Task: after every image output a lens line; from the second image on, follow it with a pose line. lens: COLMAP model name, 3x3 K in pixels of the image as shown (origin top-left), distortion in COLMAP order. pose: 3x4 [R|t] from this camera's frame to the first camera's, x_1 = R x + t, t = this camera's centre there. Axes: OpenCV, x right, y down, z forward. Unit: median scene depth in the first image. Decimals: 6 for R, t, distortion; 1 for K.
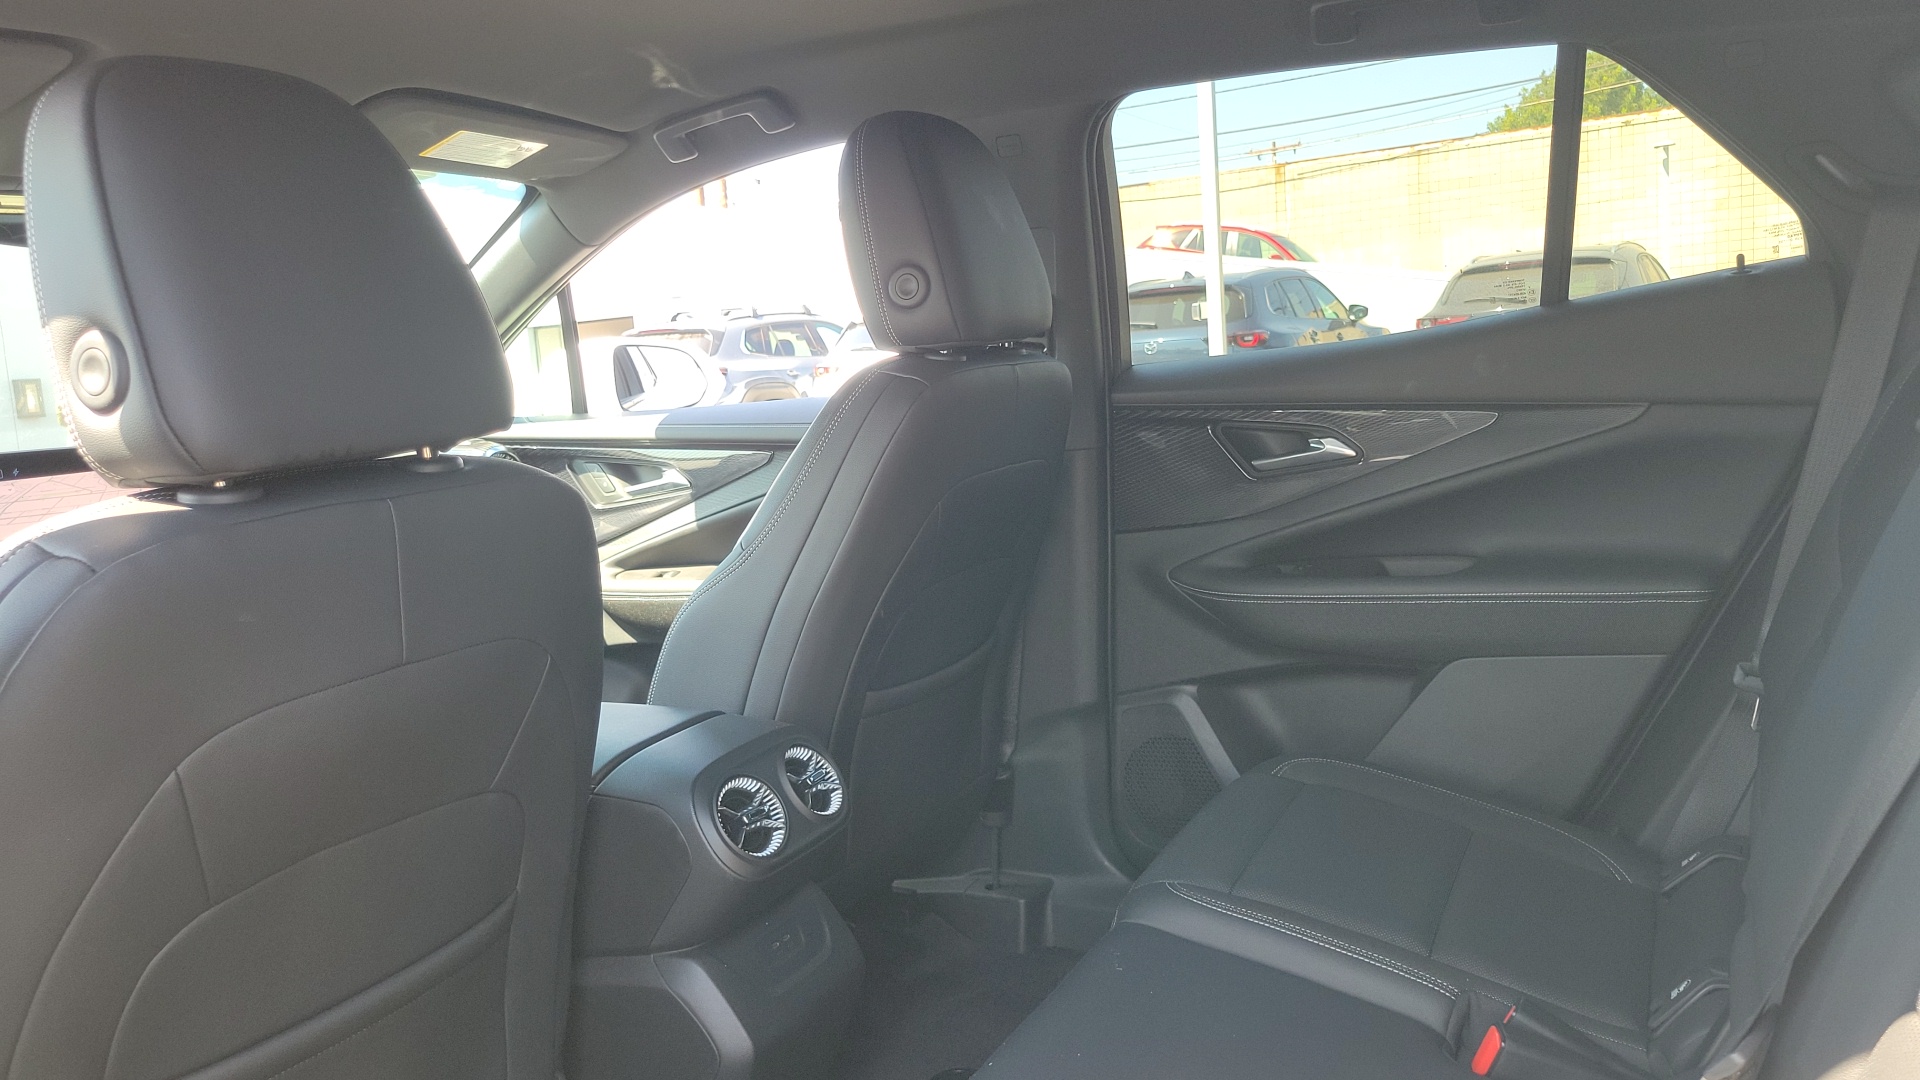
lens RADIAL K [[1454.7, 0, 967.5], [0, 1454.7, 543.1], [0, 0, 1]] dist [0.027824, -0.019609]
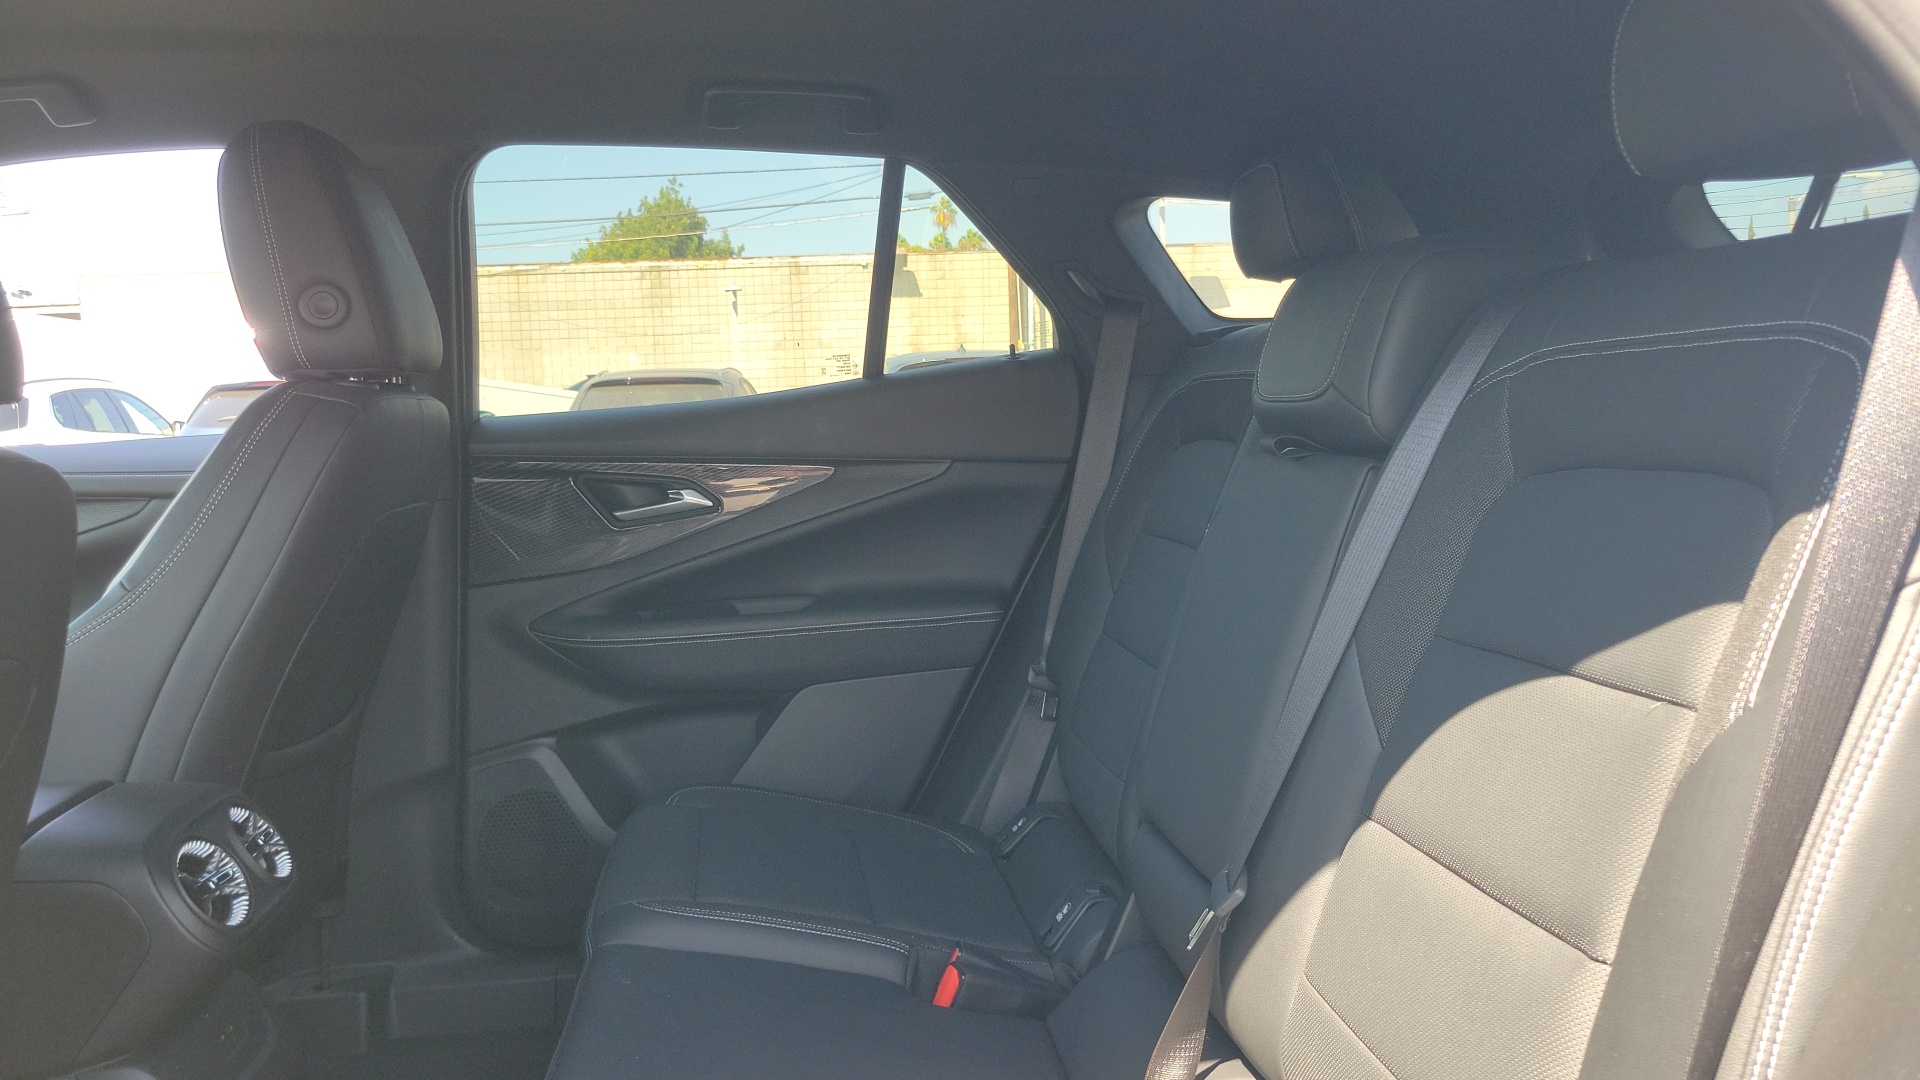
lens RADIAL K [[1454.7, 0, 953.5], [0, 1454.7, 543.5], [0, 0, 1]] dist [0.027824, -0.019609]
pose [[0.814617, -0.003788, 0.579987, -0.217931], [0.052773, 0.996315, -0.067616, 0.051286], [-0.577593, 0.085689, 0.811815, 0.017309]]
